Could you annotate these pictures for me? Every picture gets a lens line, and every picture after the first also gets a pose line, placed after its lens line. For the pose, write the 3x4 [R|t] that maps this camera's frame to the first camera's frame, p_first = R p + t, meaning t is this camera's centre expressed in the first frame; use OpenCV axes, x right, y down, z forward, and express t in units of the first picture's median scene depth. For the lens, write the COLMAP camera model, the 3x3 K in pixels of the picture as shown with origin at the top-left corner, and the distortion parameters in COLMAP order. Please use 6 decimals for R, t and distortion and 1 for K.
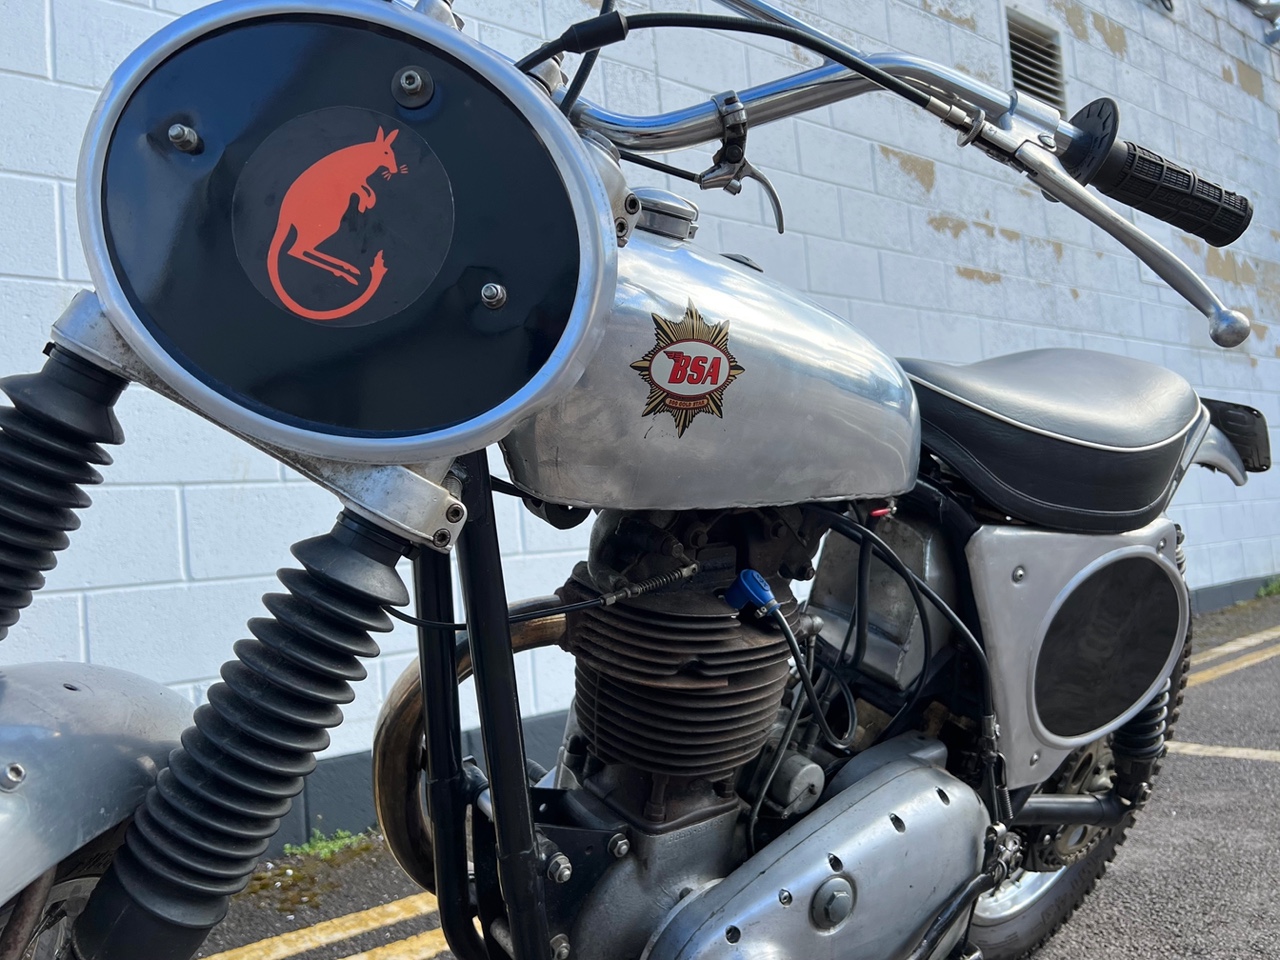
lens RADIAL K [[1009.3, 0, 607.4], [0, 1009.3, 475.6], [0, 0, 1]] dist [0.085515, -0.308935]
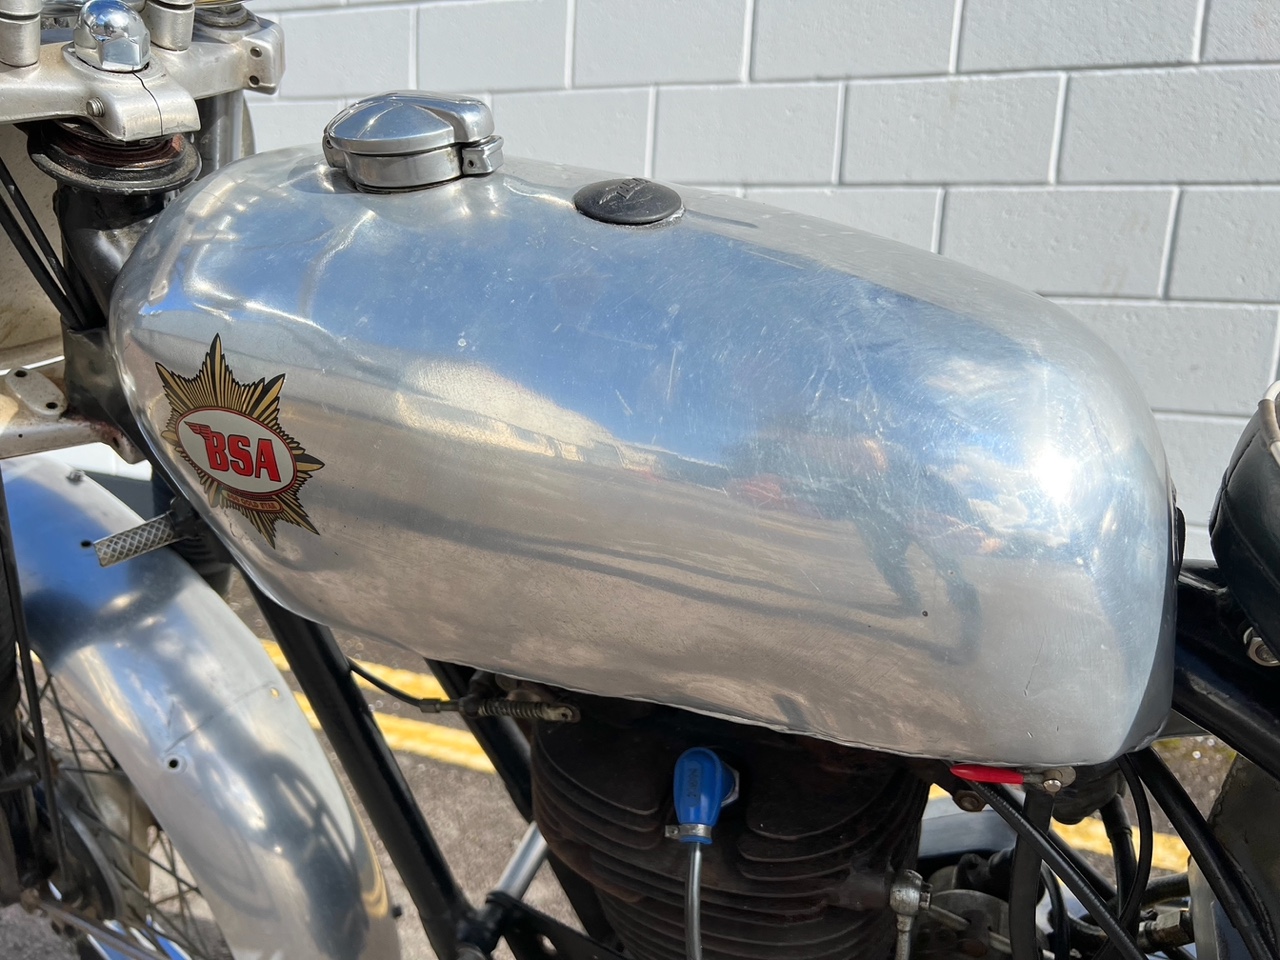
lens RADIAL K [[963.1, 0, 642.7], [0, 963.1, 469.7], [0, 0, 1]] dist [0.029691, -0.002929]
pose [[0.469645, 0.252080, -0.846102, 0.665965], [-0.021021, 0.961291, 0.274731, -0.251270], [0.882605, -0.111240, 0.456765, 0.925009]]
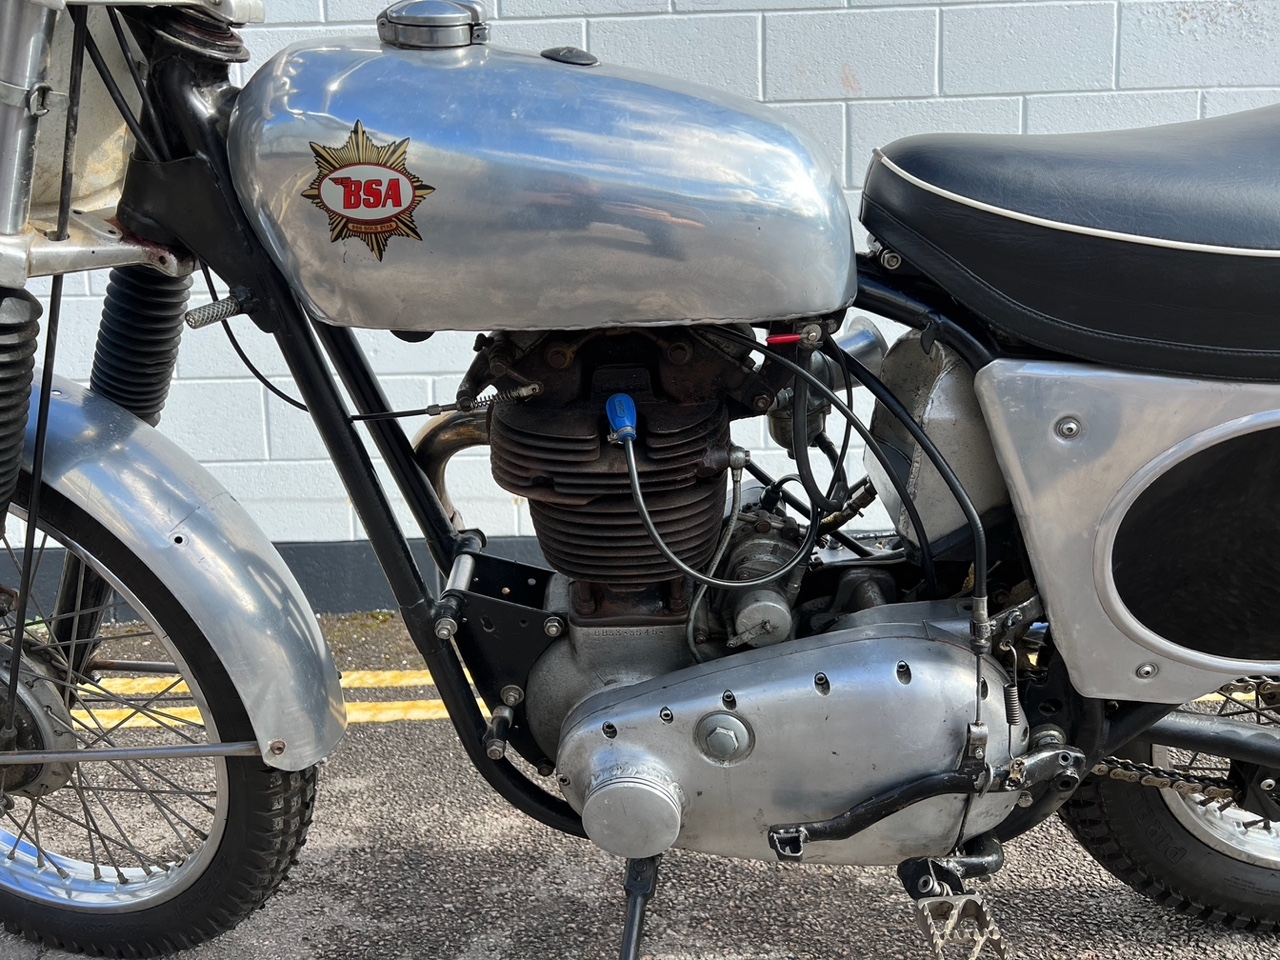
lens RADIAL K [[942.4, 0, 640.0], [0, 942.4, 480.0], [0, 0, 1]] dist [-0.003348, 0.001725]
pose [[0.766489, 0.144000, -0.625906, 0.902461], [0.005852, 0.972935, 0.231005, -0.040867], [0.642231, -0.180726, 0.744901, 0.408300]]
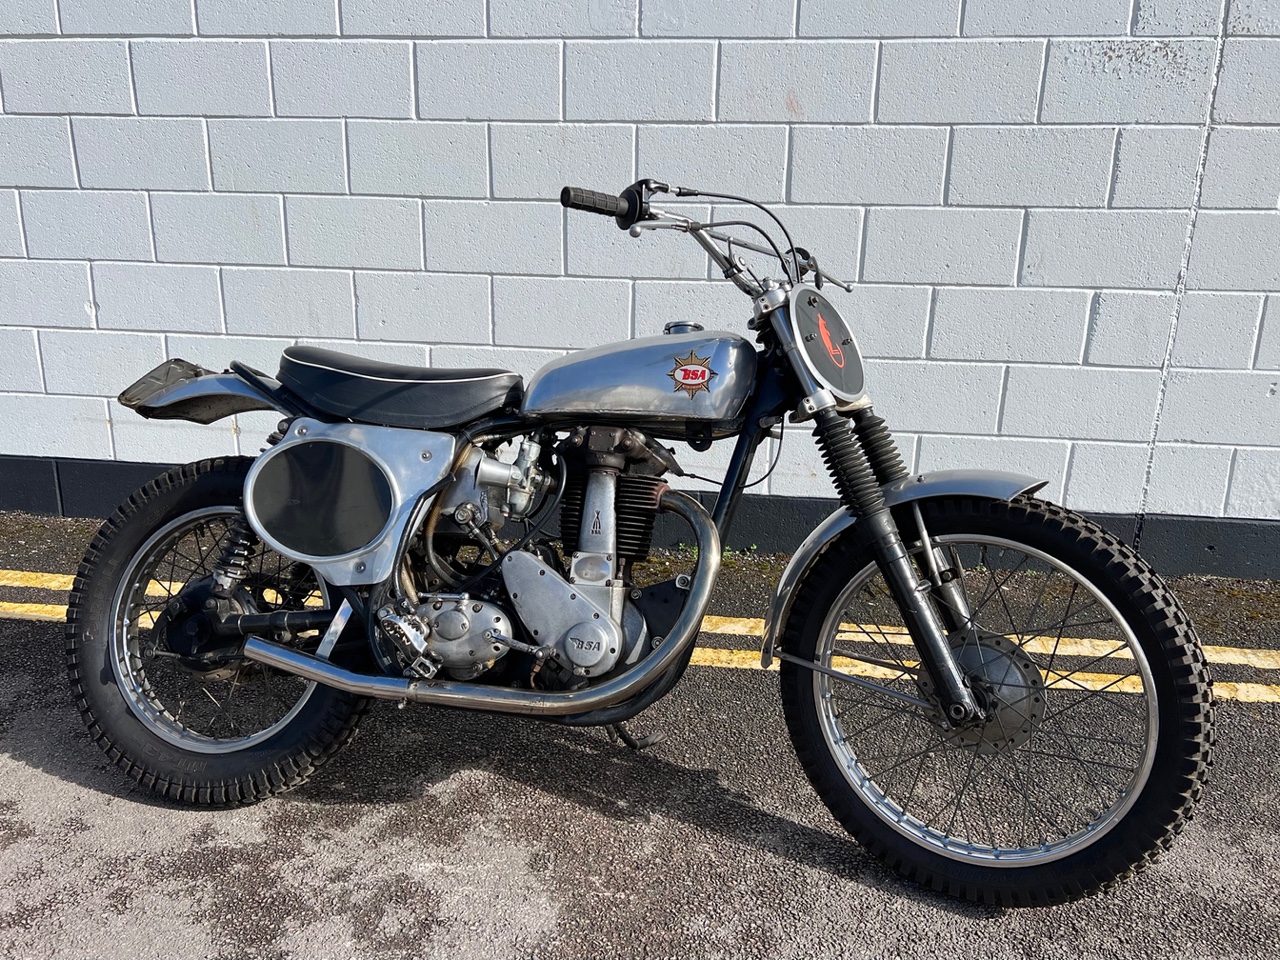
lens RADIAL K [[1001.9, 0, 633.8], [0, 1001.9, 458.4], [0, 0, 1]] dist [0.063549, -0.053281]
pose [[0.690430, 0.277882, -0.667898, 1.890219], [-0.019505, 0.930093, 0.366806, -0.878188], [0.723136, -0.240227, 0.647584, 0.233175]]
